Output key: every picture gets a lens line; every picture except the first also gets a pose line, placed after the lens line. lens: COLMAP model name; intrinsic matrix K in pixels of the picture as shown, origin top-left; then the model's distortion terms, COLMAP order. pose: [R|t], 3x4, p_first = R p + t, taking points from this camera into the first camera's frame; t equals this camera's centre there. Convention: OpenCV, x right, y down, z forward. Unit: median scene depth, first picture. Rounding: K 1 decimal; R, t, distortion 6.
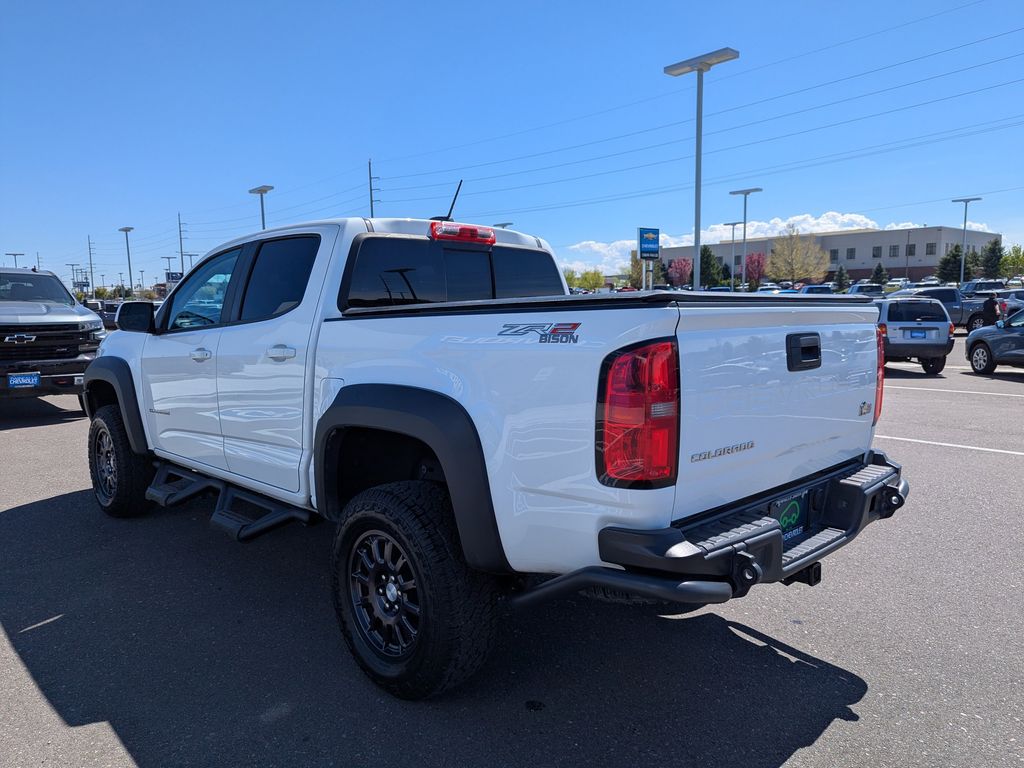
lens RADIAL K [[715.7, 0, 512.0], [0, 715.7, 384.0], [0, 0, 1]] dist [0.045305, -0.037712]
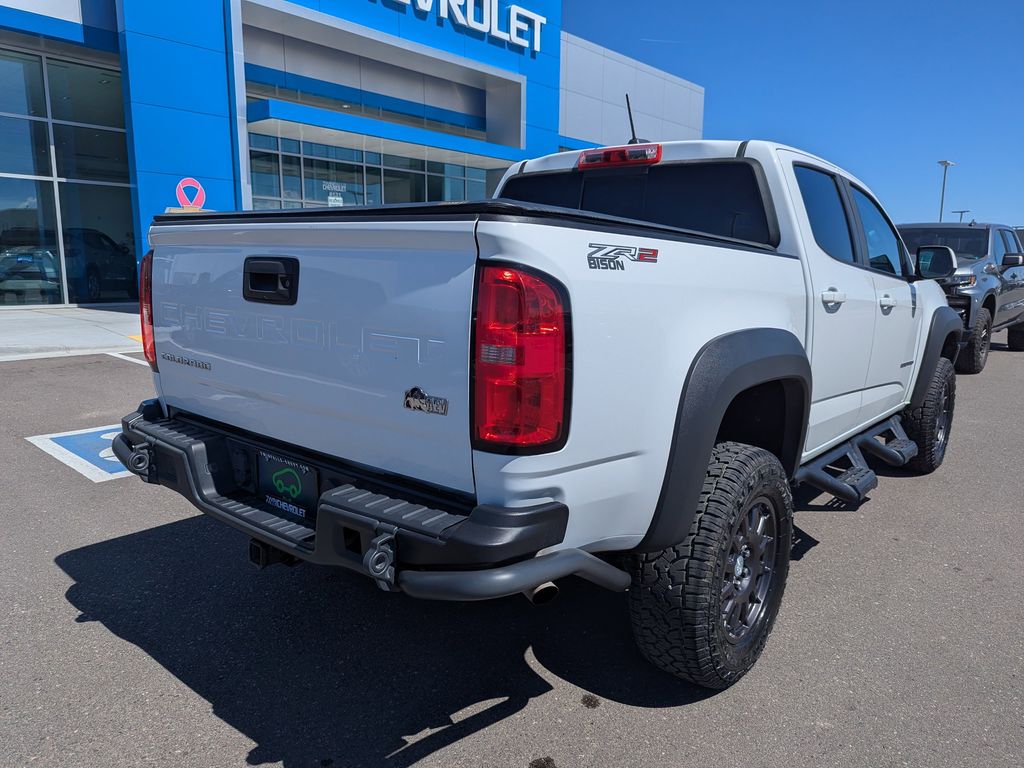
lens RADIAL K [[715.7, 0, 512.0], [0, 715.7, 384.0], [0, 0, 1]] dist [0.045305, -0.037712]
pose [[0.122323, 0.174492, -0.977031, 1.185758], [-0.126238, 0.979164, 0.159068, -0.088882], [0.984429, 0.103881, 0.141801, 1.117560]]
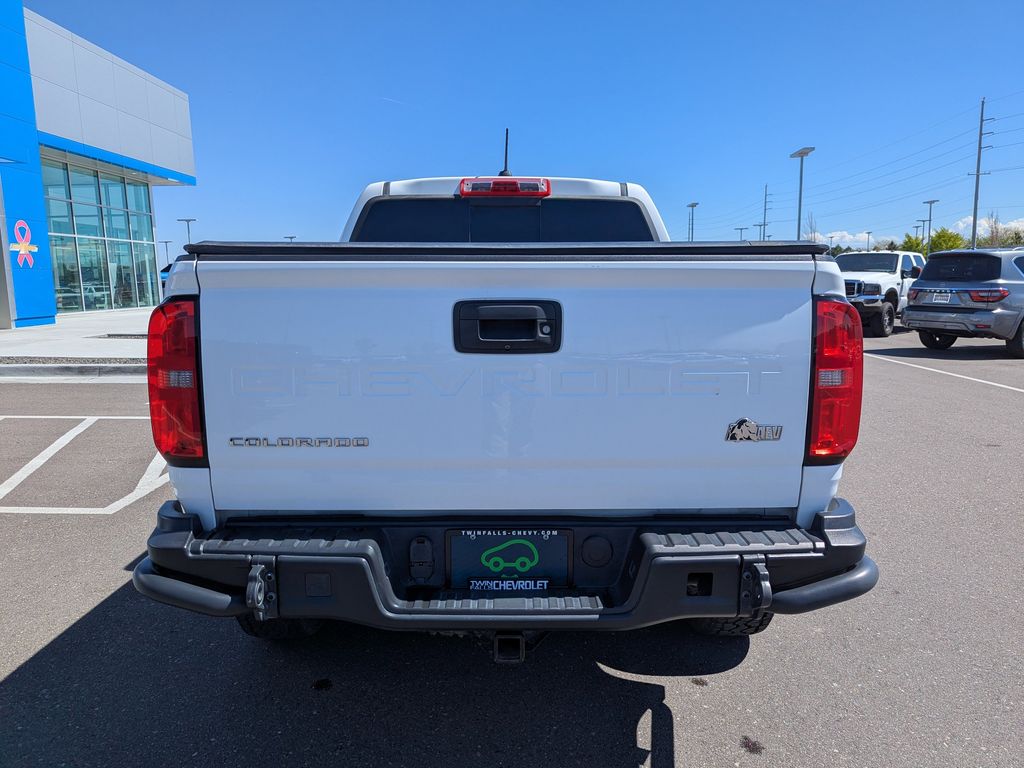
lens RADIAL K [[715.7, 0, 512.0], [0, 715.7, 384.0], [0, 0, 1]] dist [0.045305, -0.037712]
pose [[0.728831, 0.100837, -0.677228, 0.842323], [-0.071989, 0.994899, 0.070663, -0.037660], [0.680899, -0.002748, 0.732372, 0.482147]]
